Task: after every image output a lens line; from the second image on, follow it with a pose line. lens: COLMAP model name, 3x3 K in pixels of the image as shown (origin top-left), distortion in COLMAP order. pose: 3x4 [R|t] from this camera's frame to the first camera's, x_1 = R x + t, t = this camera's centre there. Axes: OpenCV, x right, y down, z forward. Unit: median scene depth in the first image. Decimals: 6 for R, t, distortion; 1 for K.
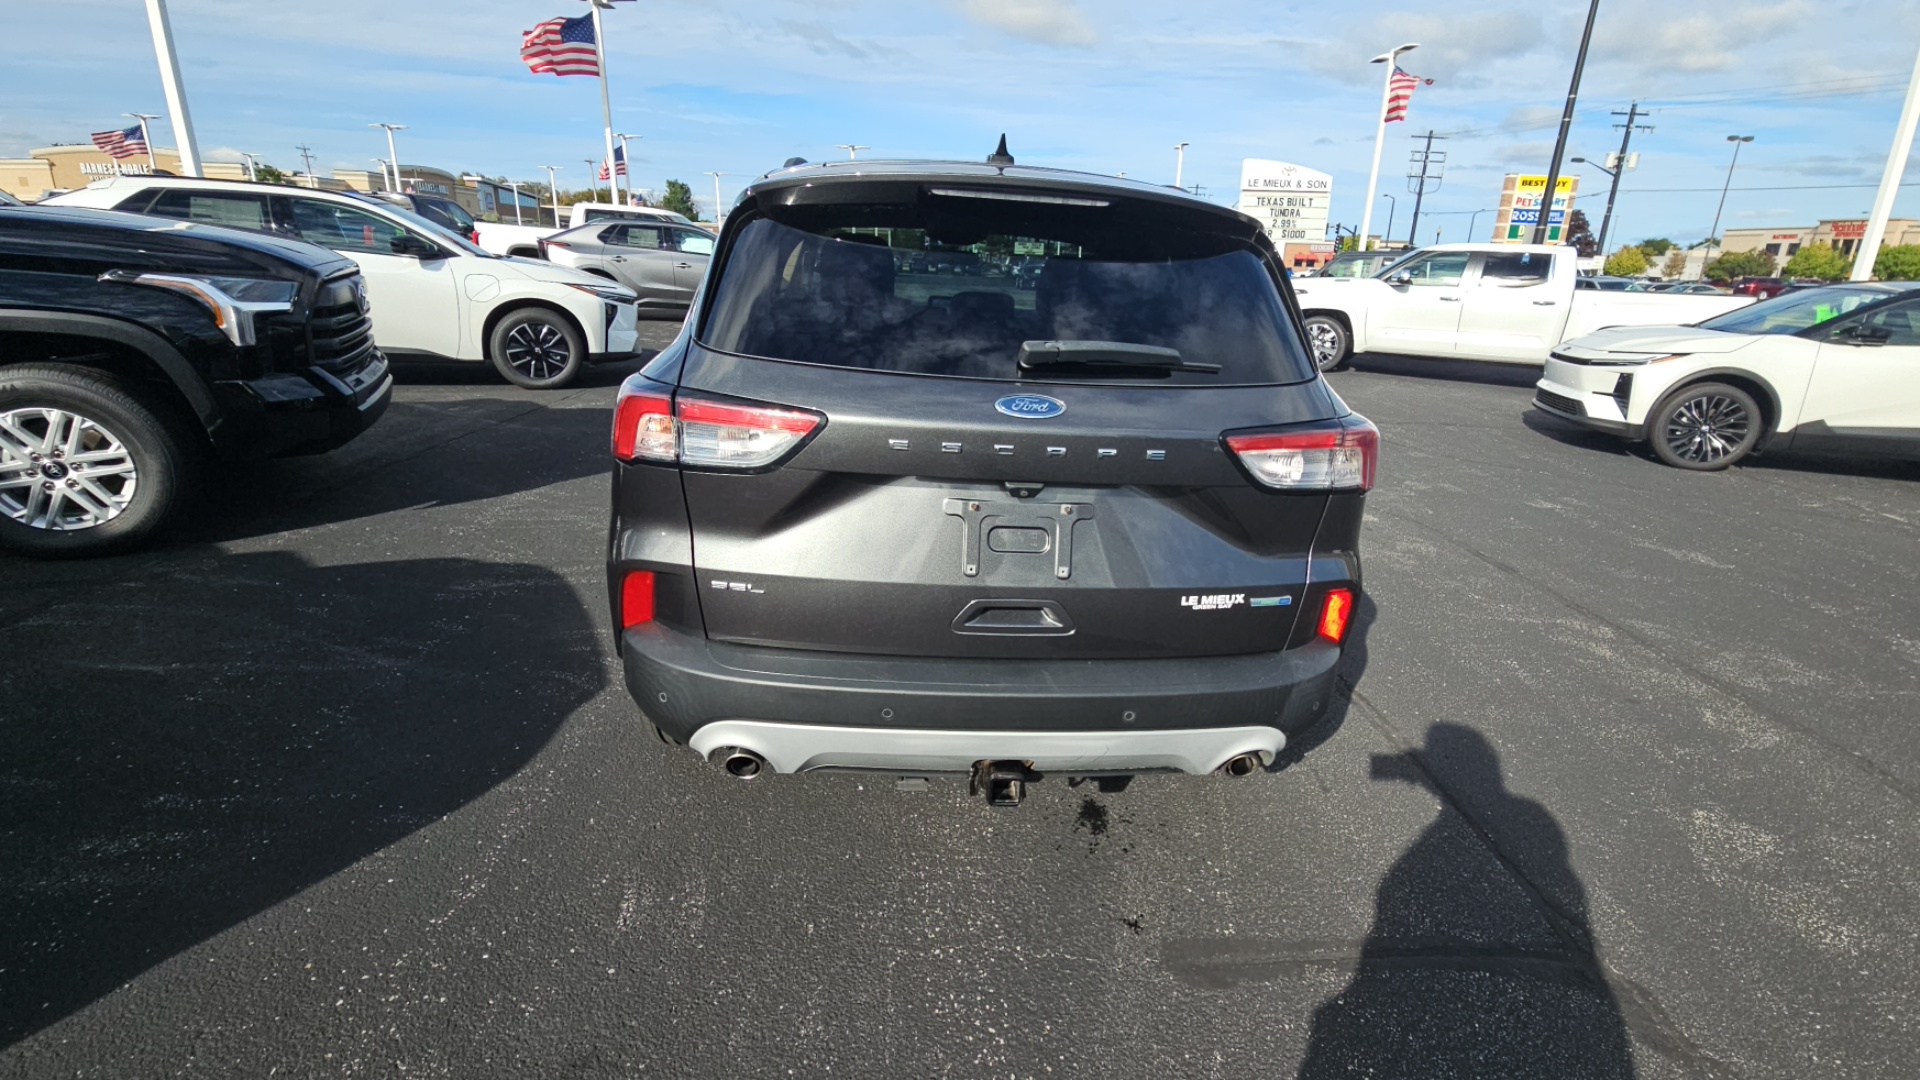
lens RADIAL K [[857.7, 0, 975.2], [0, 857.7, 540.9], [0, 0, 1]] dist [0.007413, -0.006800]
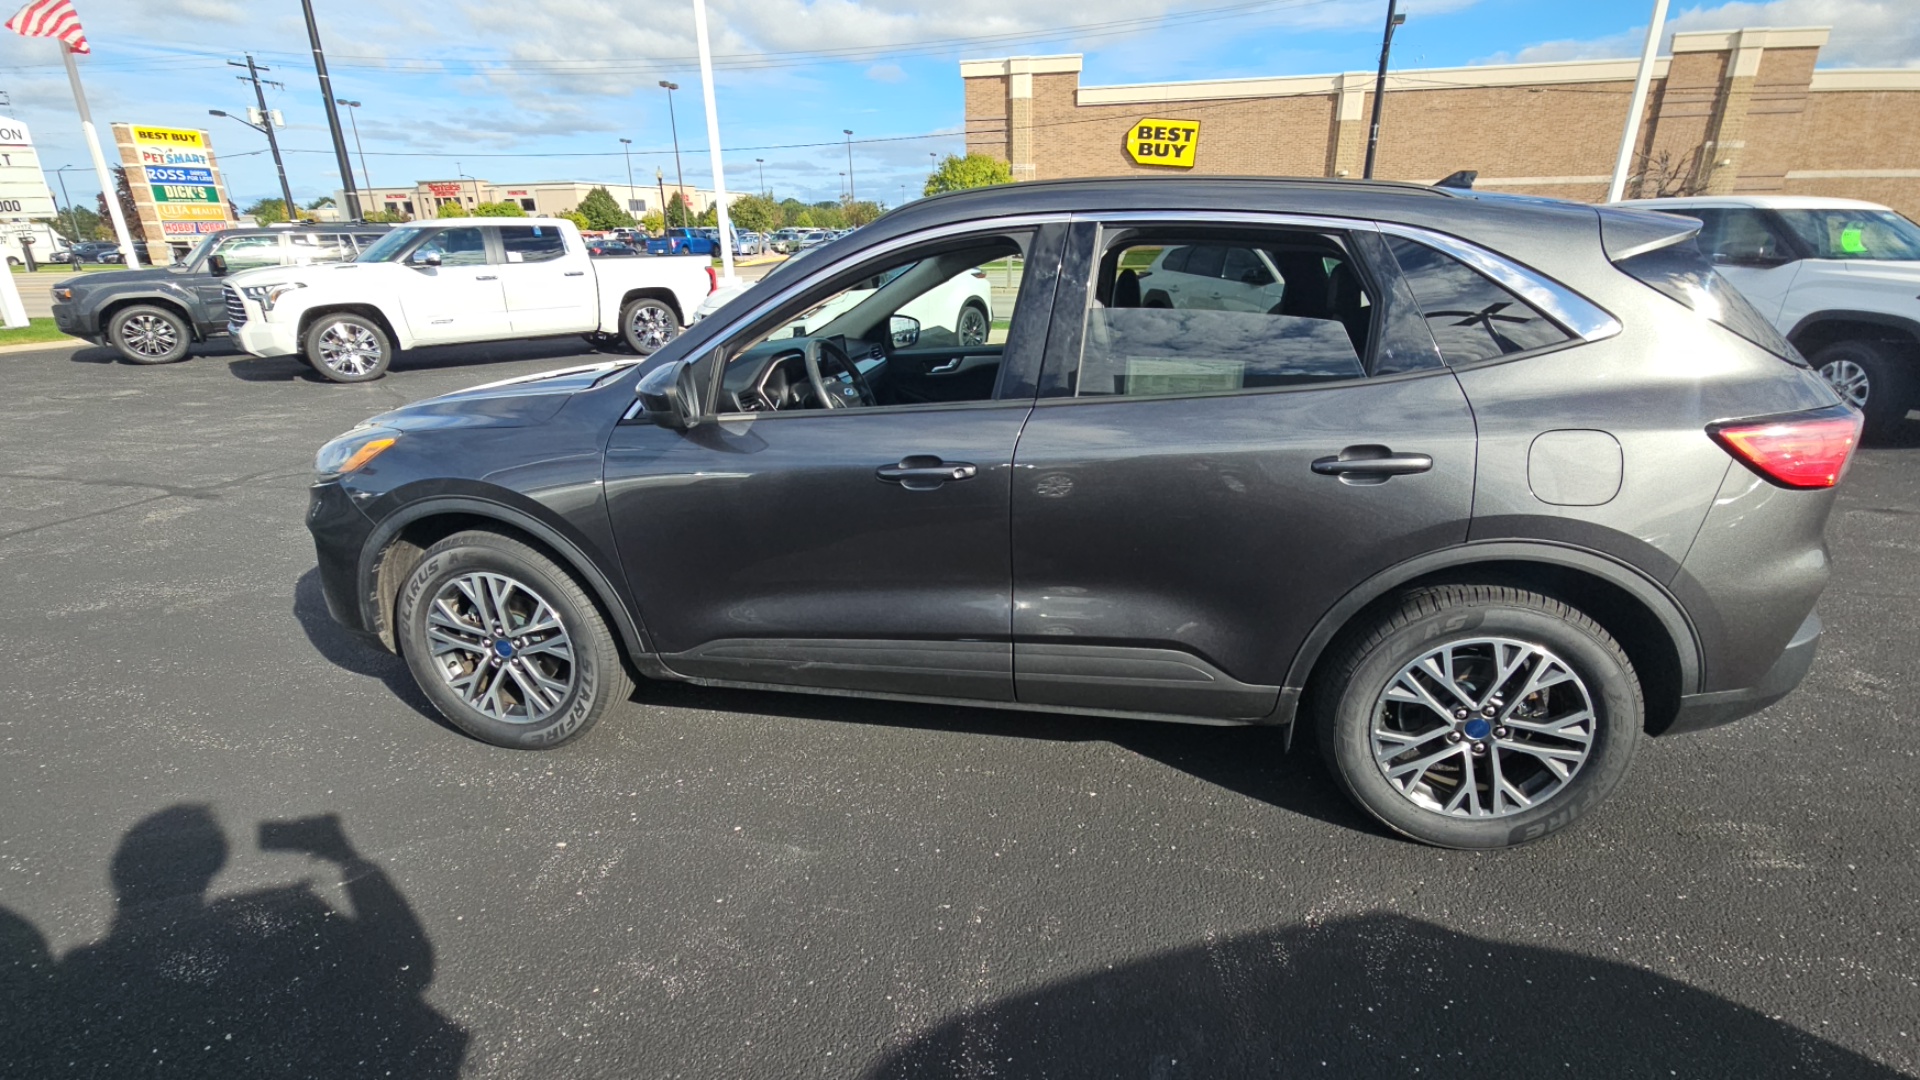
lens RADIAL K [[857.7, 0, 975.0], [0, 857.7, 544.4], [0, 0, 1]] dist [0.007413, -0.006800]
pose [[0.264040, -0.365089, 0.892745, -0.212280], [0.324140, 0.905346, 0.274375, -0.084947], [-0.908414, 0.216928, 0.357387, 0.200998]]
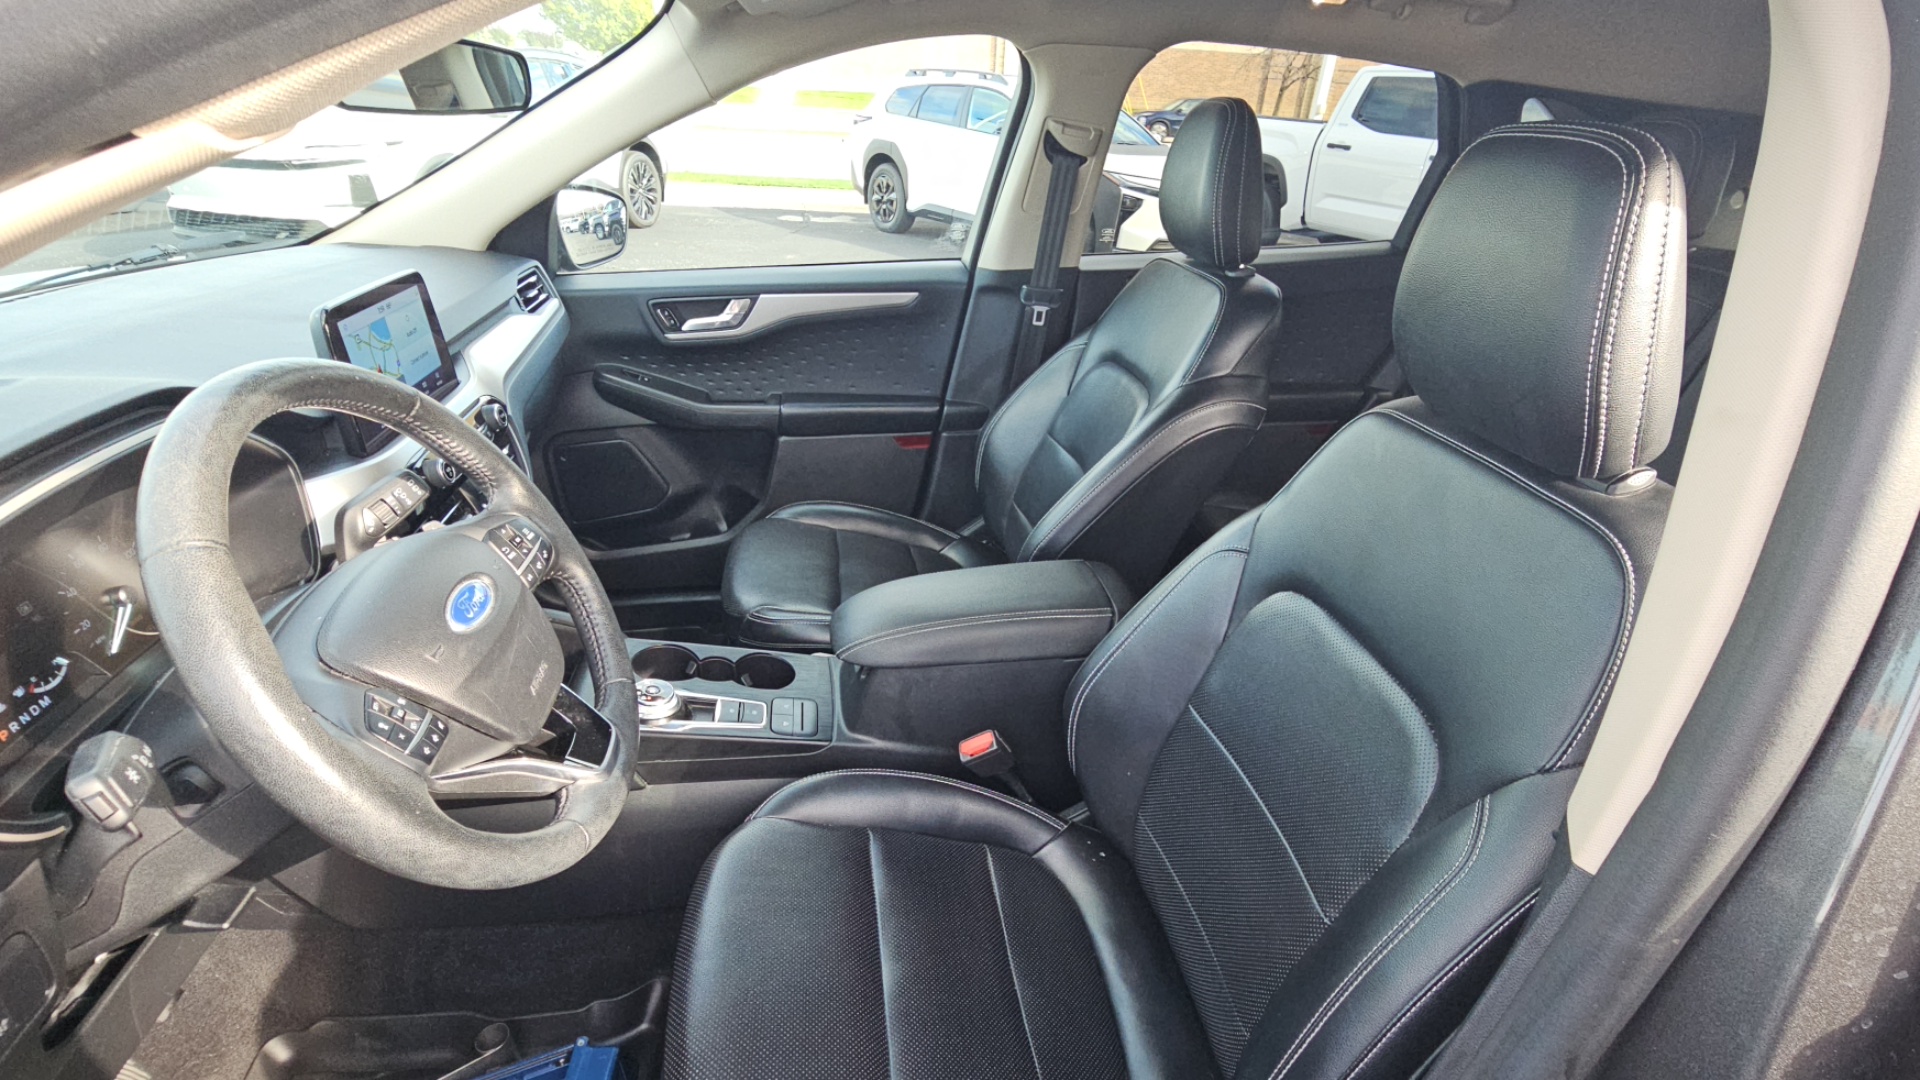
lens RADIAL K [[857.7, 0, 980.7], [0, 857.7, 540.8], [0, 0, 1]] dist [0.007413, -0.006800]
pose [[-0.091623, -0.504664, 0.858440, -0.071300], [0.255992, 0.821157, 0.510068, -0.089688], [-0.962327, 0.266488, 0.053953, 0.260867]]
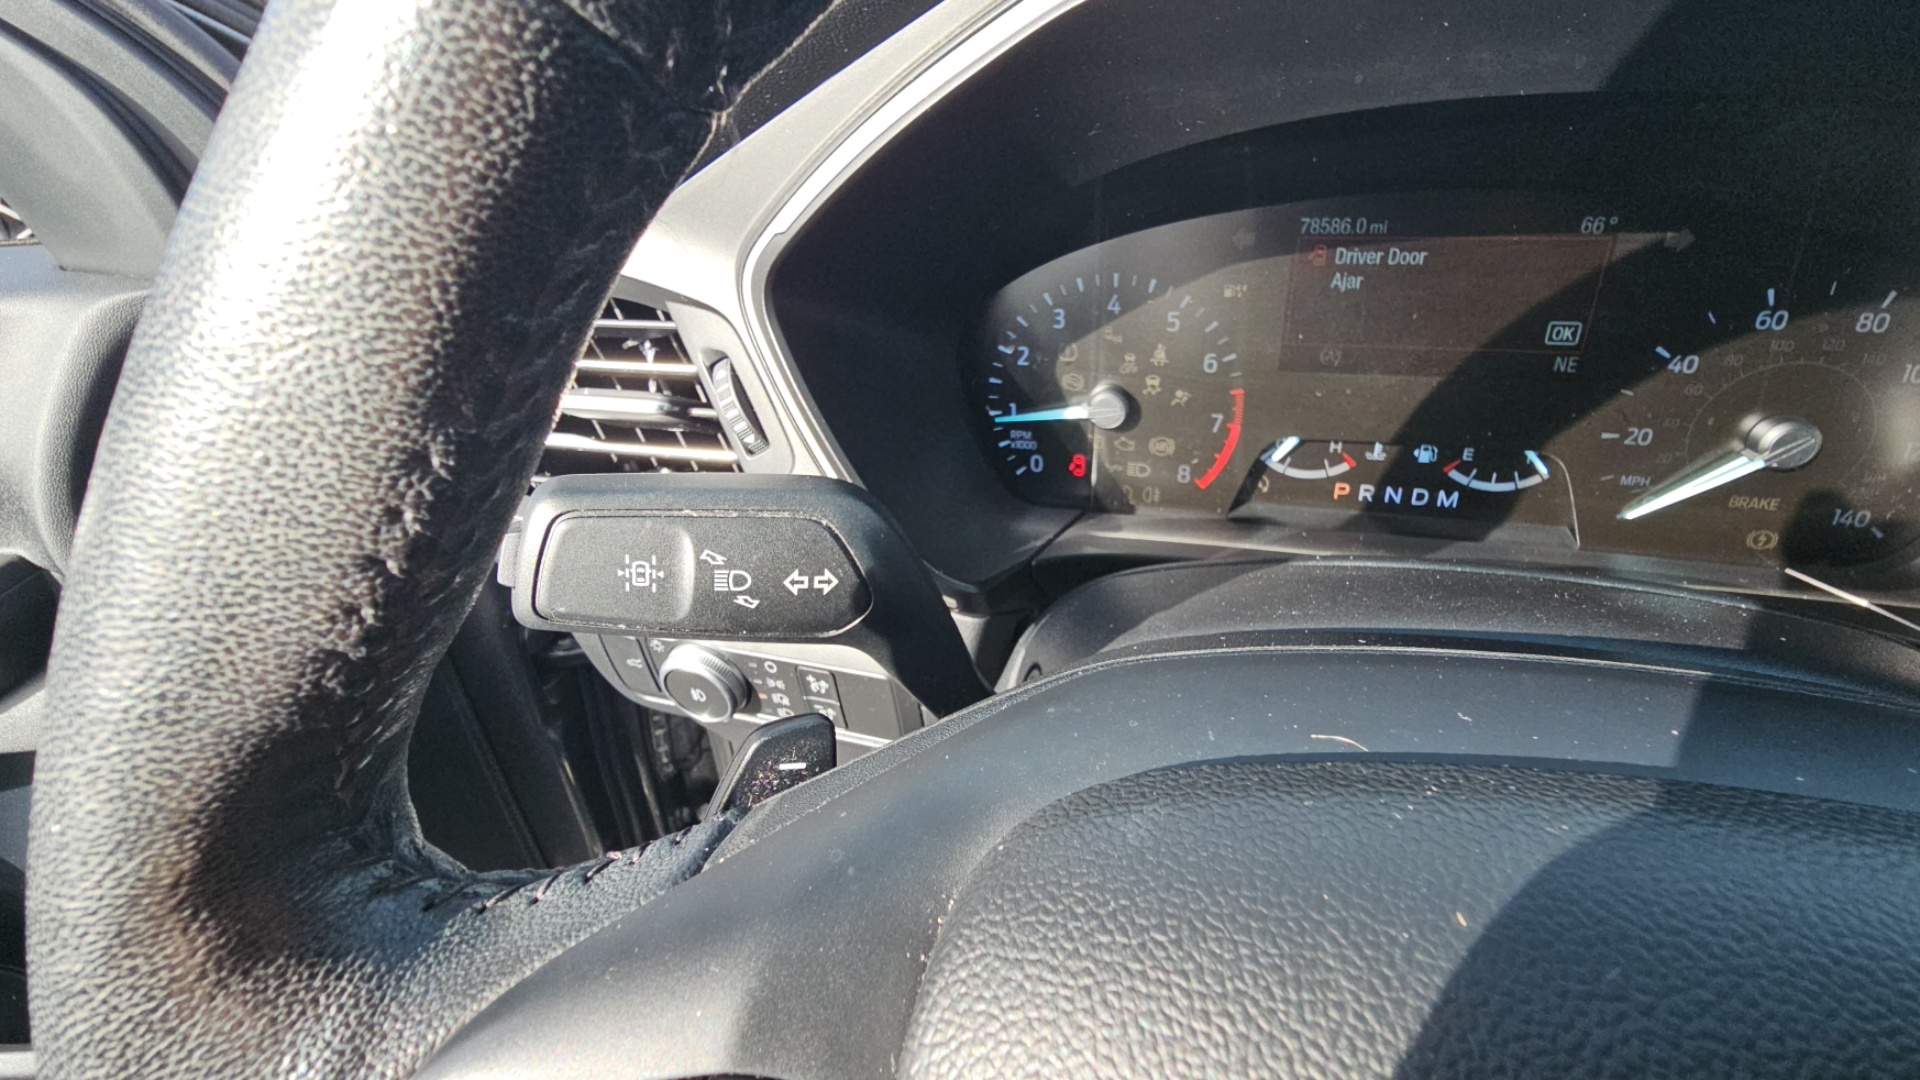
lens RADIAL K [[857.7, 0, 978.4], [0, 857.7, 534.8], [0, 0, 1]] dist [0.007413, -0.006800]
pose [[0.930230, 0.087933, -0.356286, -0.038855], [0.011367, 0.963498, 0.267474, -0.078933], [0.366801, -0.252862, 0.895275, 0.284231]]
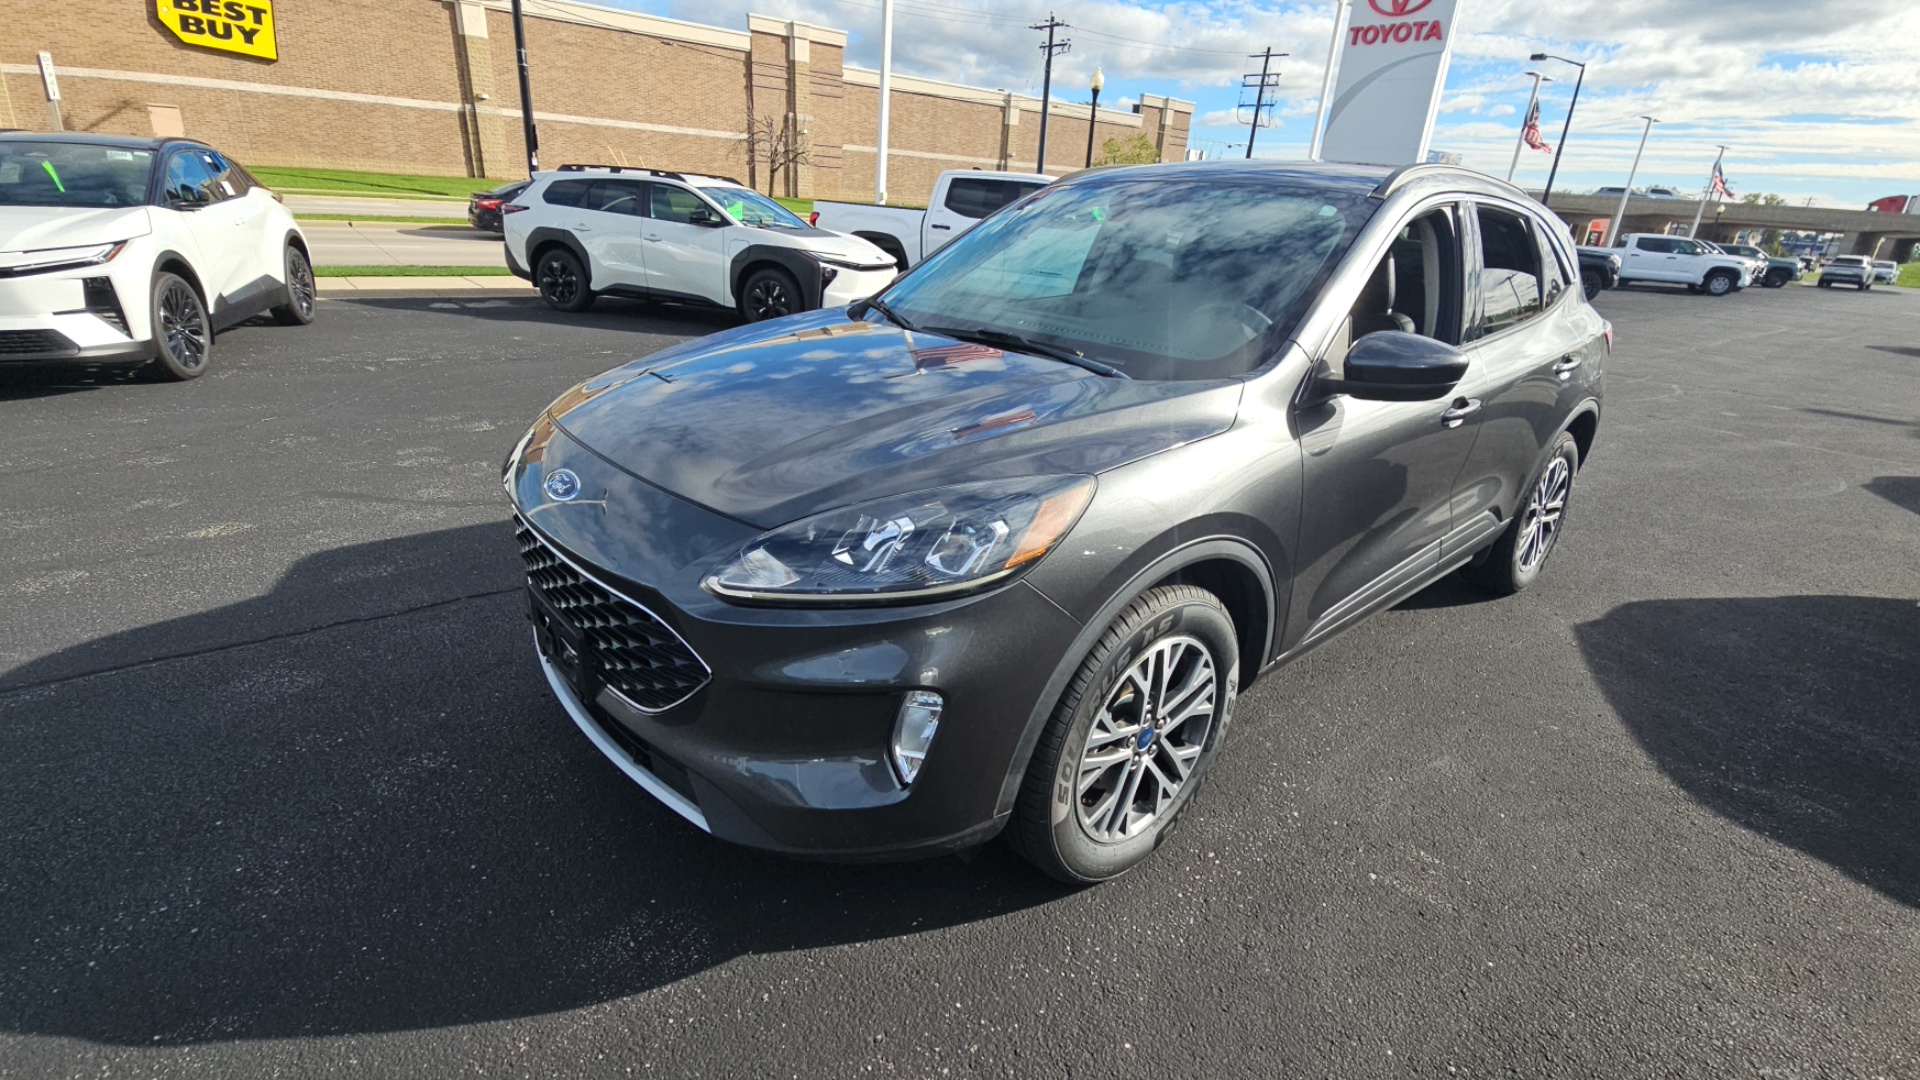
lens RADIAL K [[857.7, 0, 984.7], [0, 857.7, 545.6], [0, 0, 1]] dist [0.007413, -0.006800]
pose [[-0.608591, -0.369247, 0.702334, -0.149544], [0.163935, 0.807519, 0.566602, -0.156256], [-0.776365, 0.459966, -0.430917, 0.435820]]
